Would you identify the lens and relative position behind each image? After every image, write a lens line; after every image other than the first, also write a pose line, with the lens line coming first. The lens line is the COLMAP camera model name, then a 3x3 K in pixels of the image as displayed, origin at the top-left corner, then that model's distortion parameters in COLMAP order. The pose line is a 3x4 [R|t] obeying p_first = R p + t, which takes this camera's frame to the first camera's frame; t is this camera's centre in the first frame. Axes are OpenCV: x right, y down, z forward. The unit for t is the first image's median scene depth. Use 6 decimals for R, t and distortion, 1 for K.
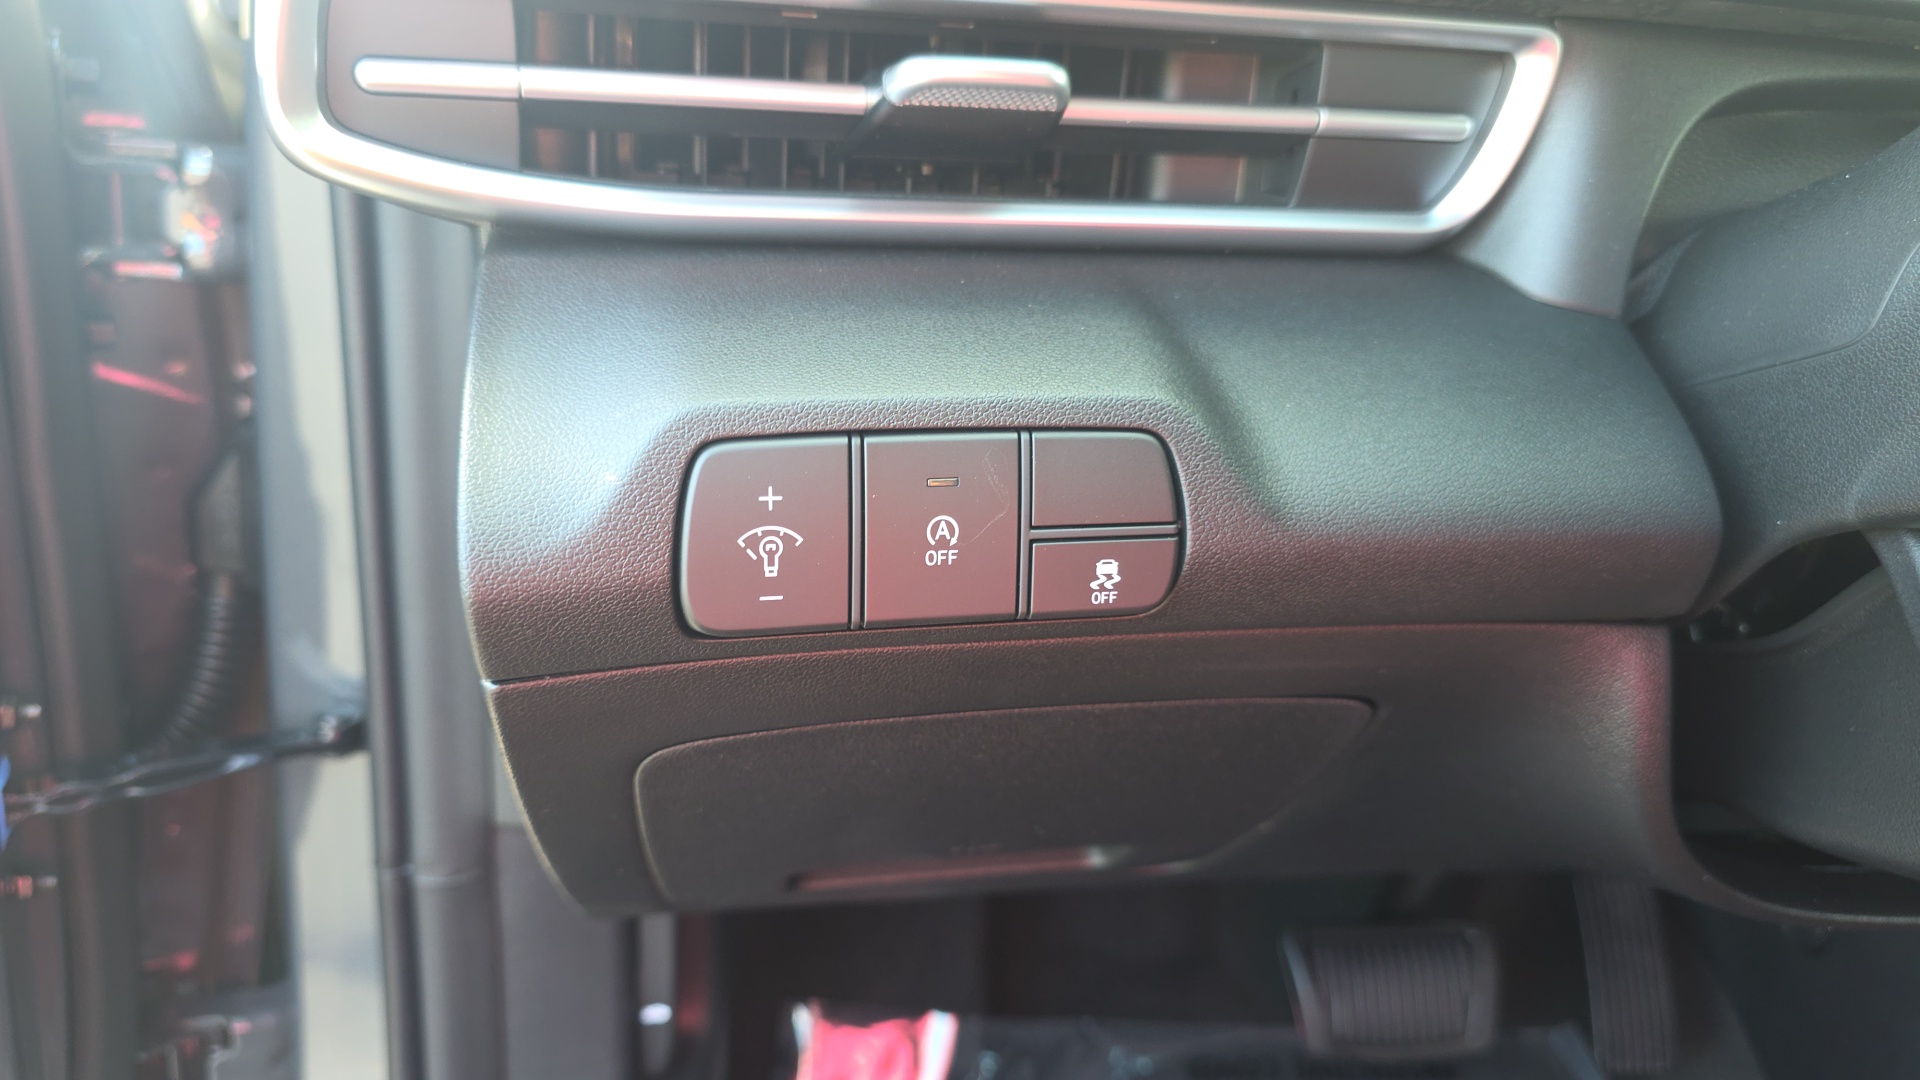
lens RADIAL K [[1335.7, 0, 956.9], [0, 1335.7, 530.5], [0, 0, 1]] dist [0.041372, -0.056896]
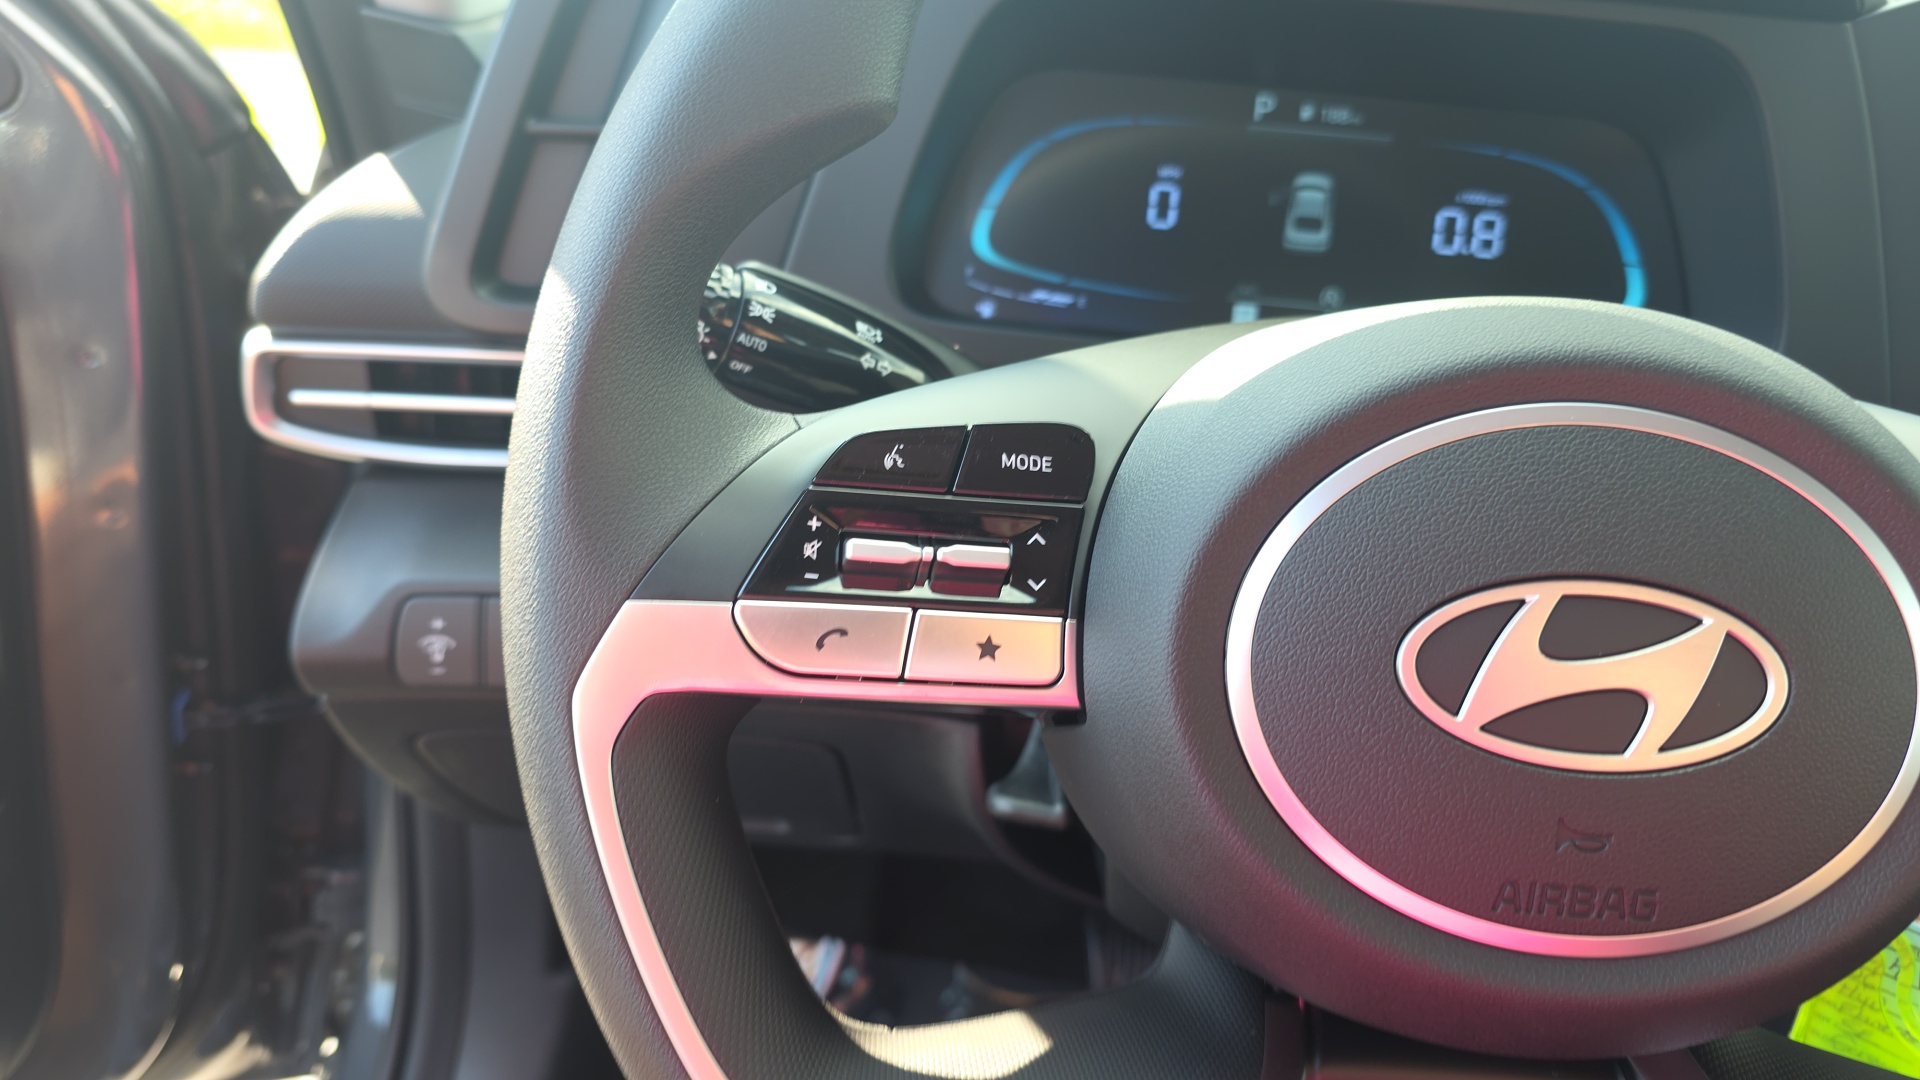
lens RADIAL K [[1335.7, 0, 956.9], [0, 1335.7, 530.5], [0, 0, 1]] dist [0.041372, -0.056896]
pose [[0.980822, 0.077959, -0.178637, 0.501325], [-0.074701, 0.996895, 0.024903, -0.138697], [0.180023, -0.011081, 0.983600, -0.453004]]
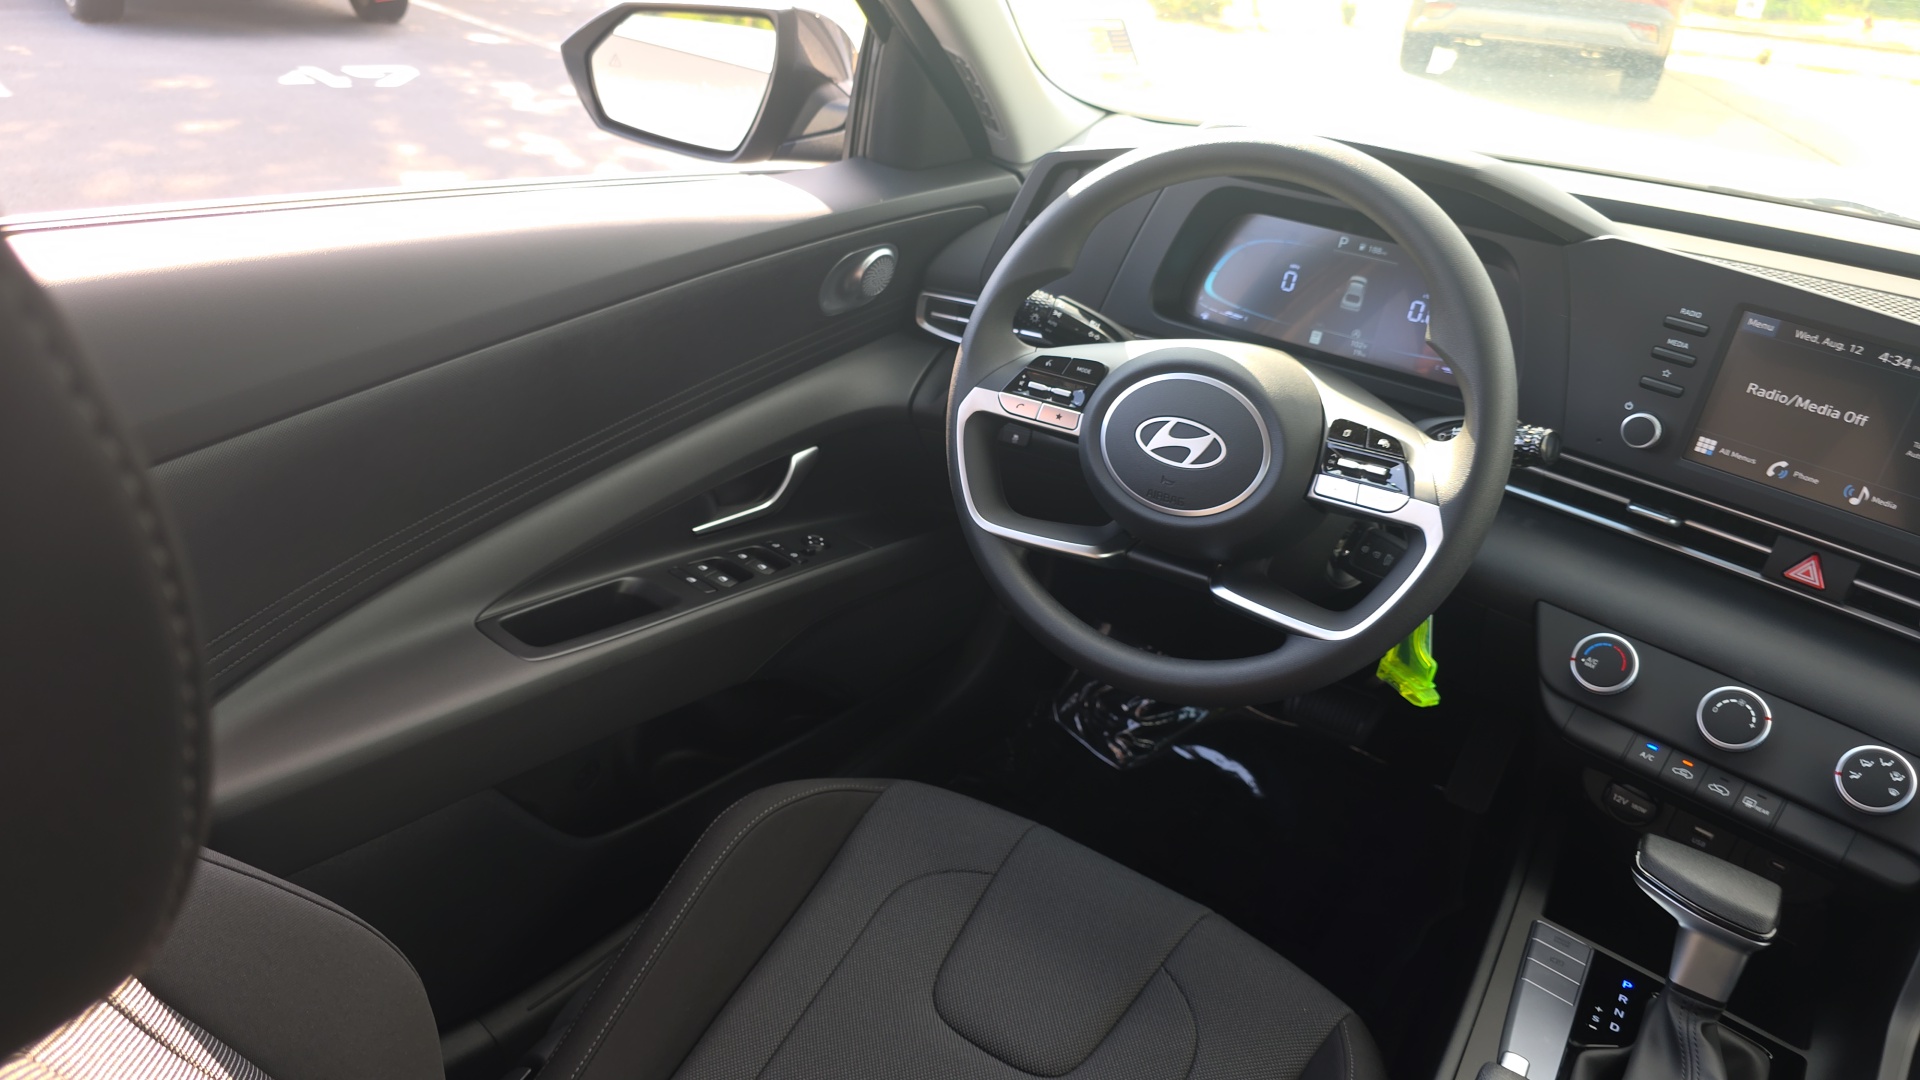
lens RADIAL K [[1309.0, 0, 929.1], [0, 1309.0, 550.6], [0, 0, 1]] dist [0.030018, -0.038026]
pose [[0.751527, 0.297452, -0.588838, 1.538845], [-0.237383, 0.954724, 0.179311, -0.196127], [0.615514, 0.005024, 0.788110, -1.653700]]
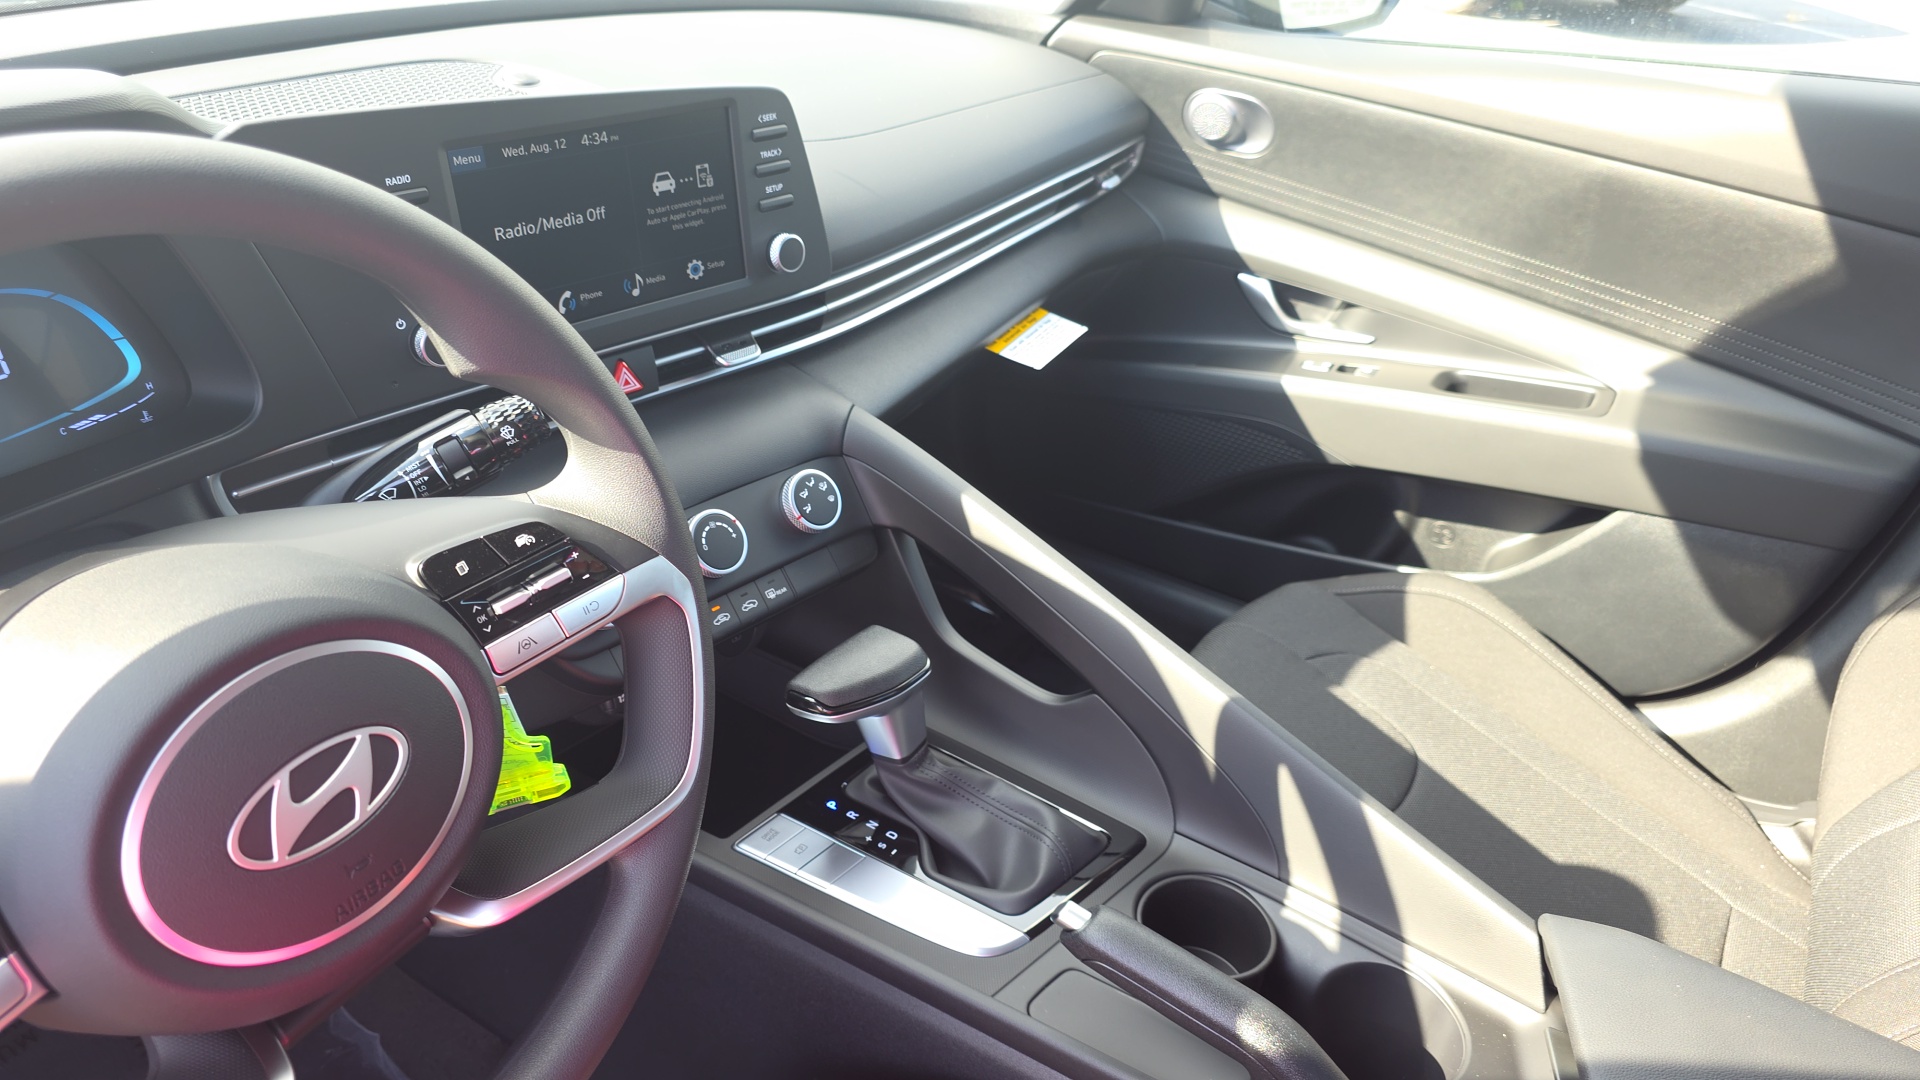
lens RADIAL K [[1335.7, 0, 956.9], [0, 1335.7, 530.5], [0, 0, 1]] dist [0.041372, -0.056896]
pose [[0.634527, -0.422217, 0.647386, 0.388422], [0.229181, 0.902717, 0.364112, -0.504956], [-0.738140, -0.082671, 0.669563, -0.883976]]
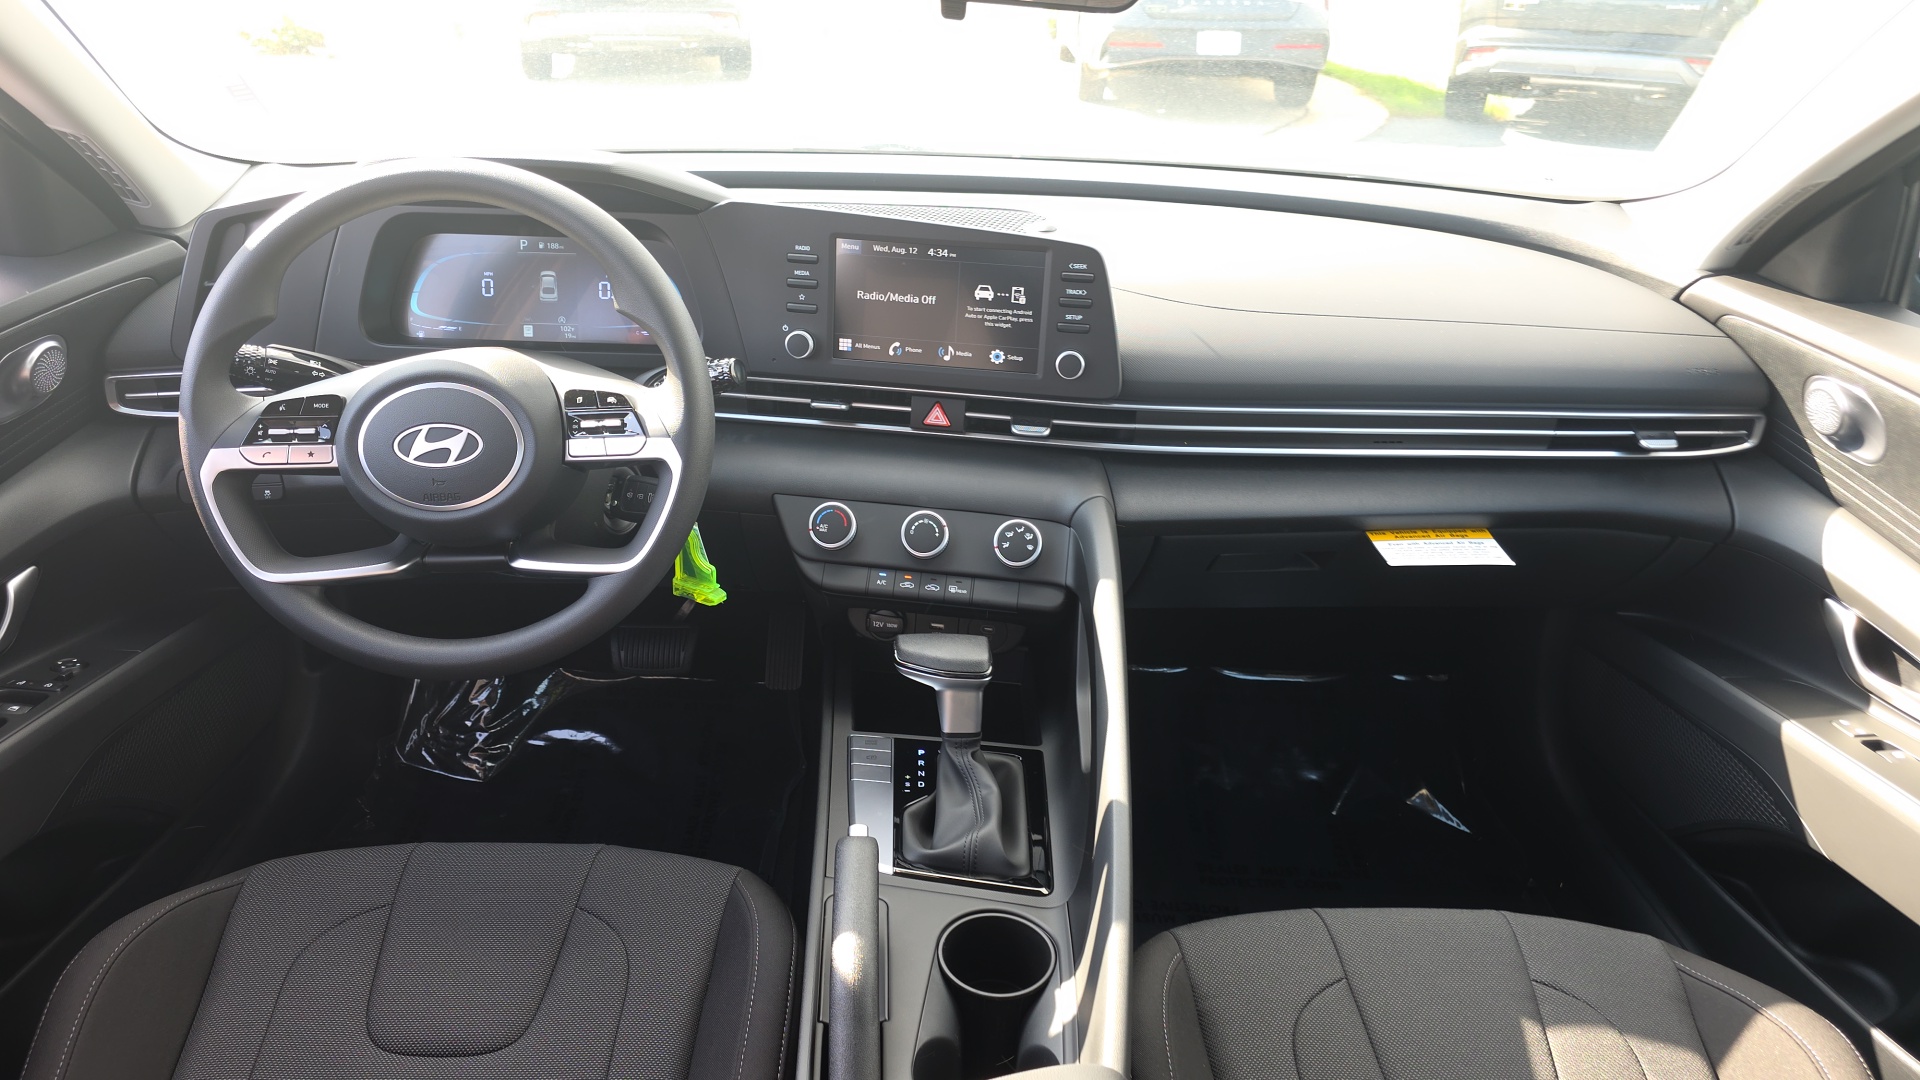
lens RADIAL K [[1305.2, 0, 936.3], [0, 1305.2, 524.8], [0, 0, 1]] dist [0.092402, -0.108898]
pose [[0.993359, -0.000991, -0.115048, 1.679786], [0.011647, 0.995692, 0.091988, -0.149545], [0.114461, -0.092717, 0.989092, -1.938904]]
